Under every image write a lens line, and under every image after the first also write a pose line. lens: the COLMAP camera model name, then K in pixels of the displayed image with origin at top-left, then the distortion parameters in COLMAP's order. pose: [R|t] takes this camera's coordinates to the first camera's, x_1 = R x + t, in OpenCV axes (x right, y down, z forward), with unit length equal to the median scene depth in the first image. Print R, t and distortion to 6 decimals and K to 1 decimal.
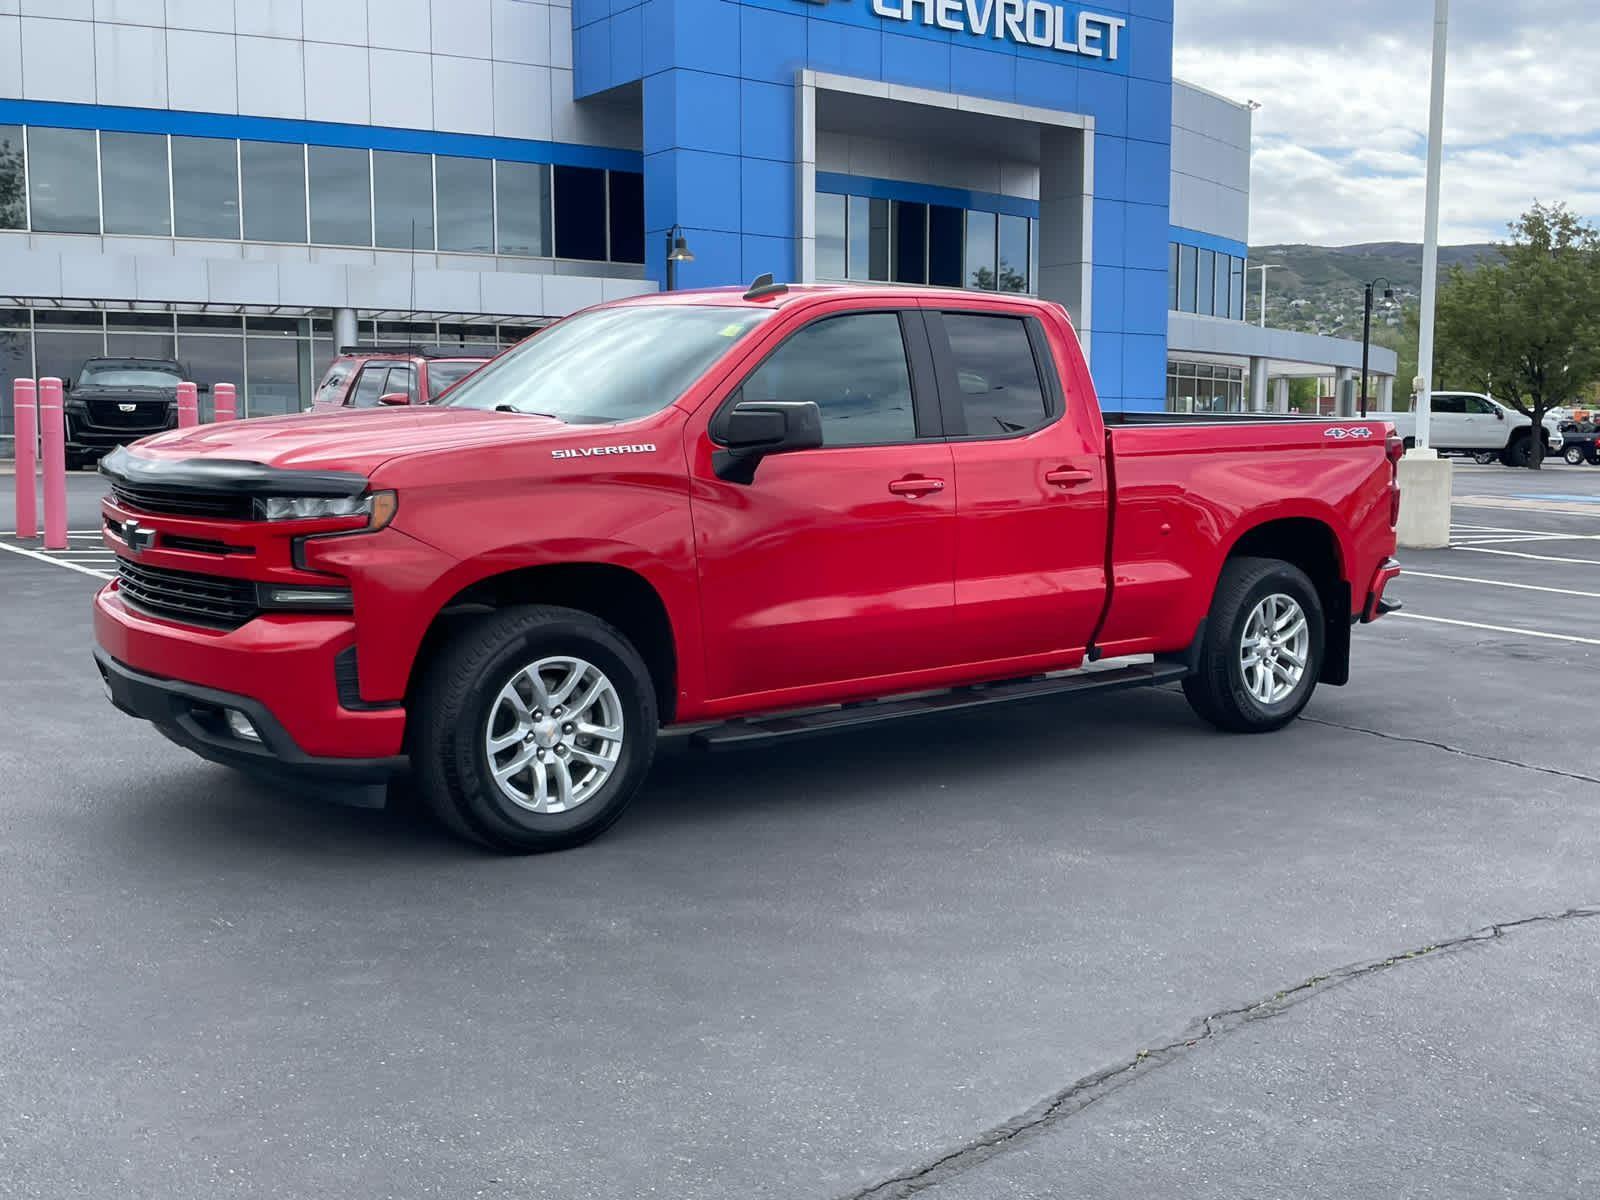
lens RADIAL K [[1785.3, 0, 895.2], [0, 1785.3, 585.5], [0, 0, 1]] dist [0.062534, 0.000000]
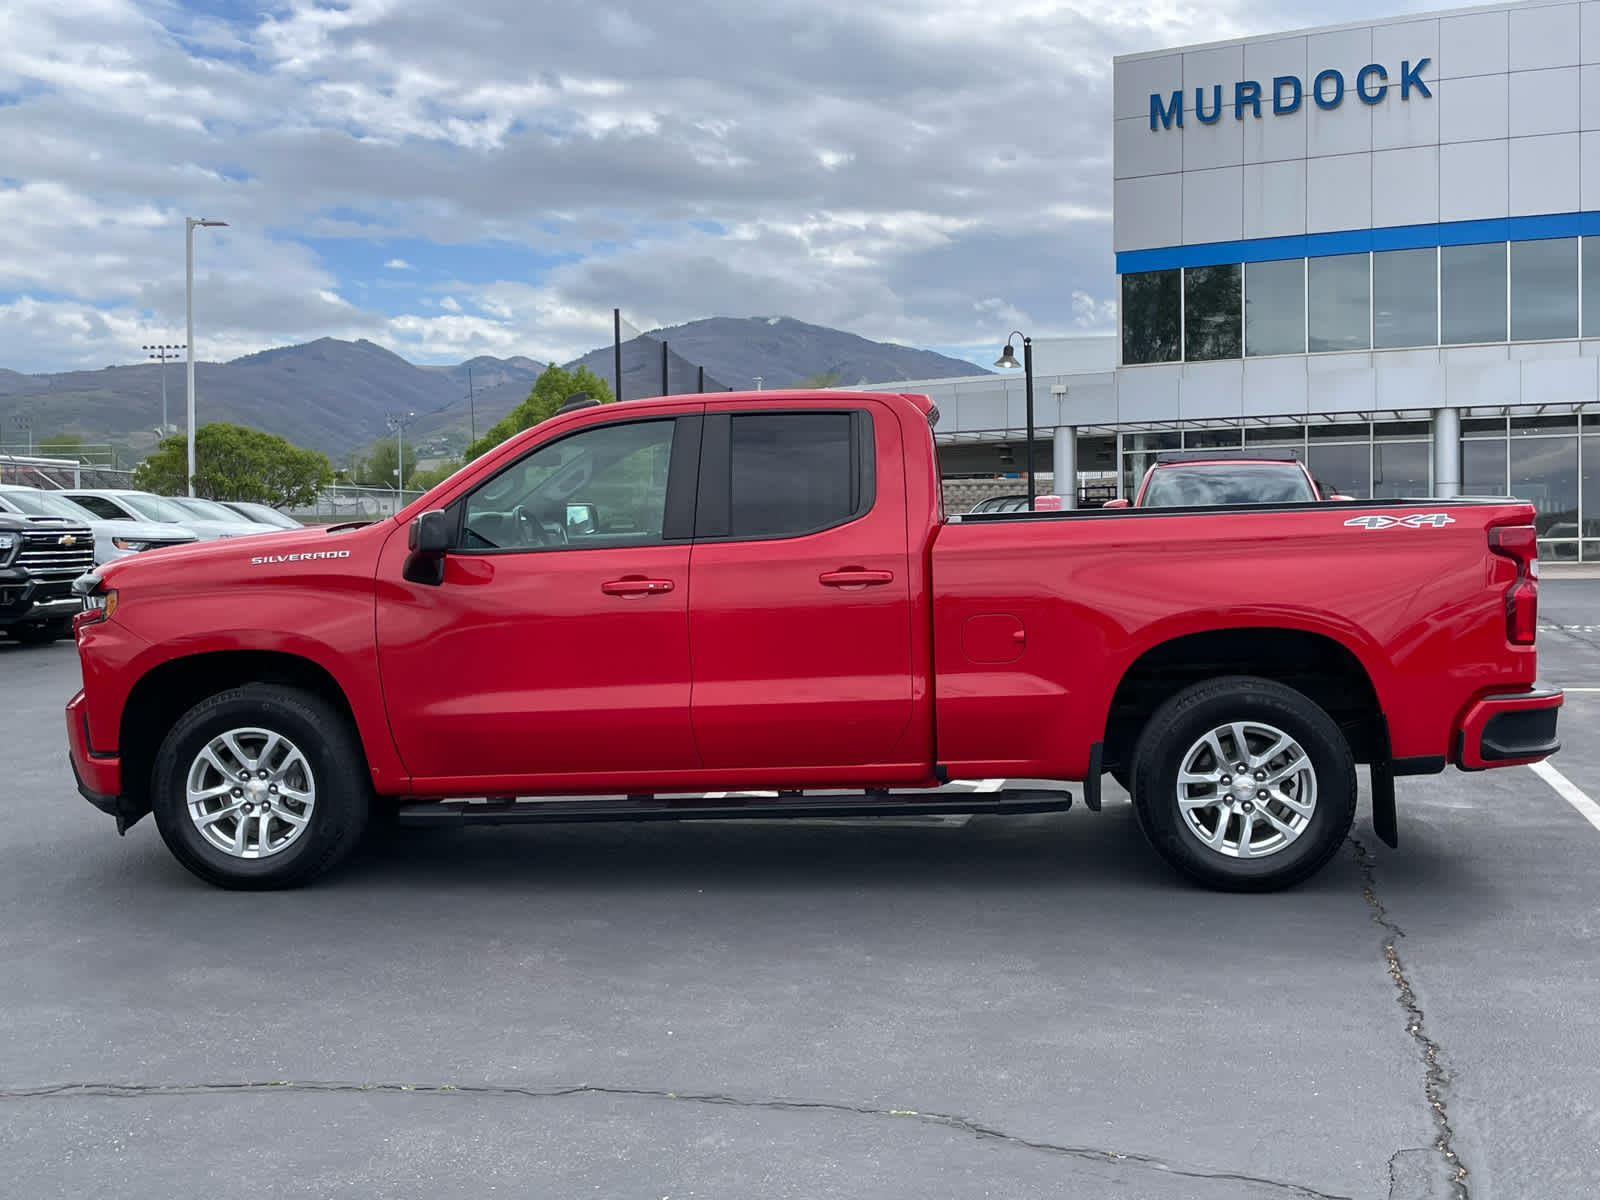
lens RADIAL K [[1785.3, 0, 796.4], [0, 1785.3, 591.5], [0, 0, 1]] dist [0.062534, 0.000000]
pose [[0.710638, 0.003896, -0.703547, 0.711853], [-0.041288, 0.998492, -0.036175, -0.018122], [0.702345, 0.054755, 0.709728, 0.302706]]
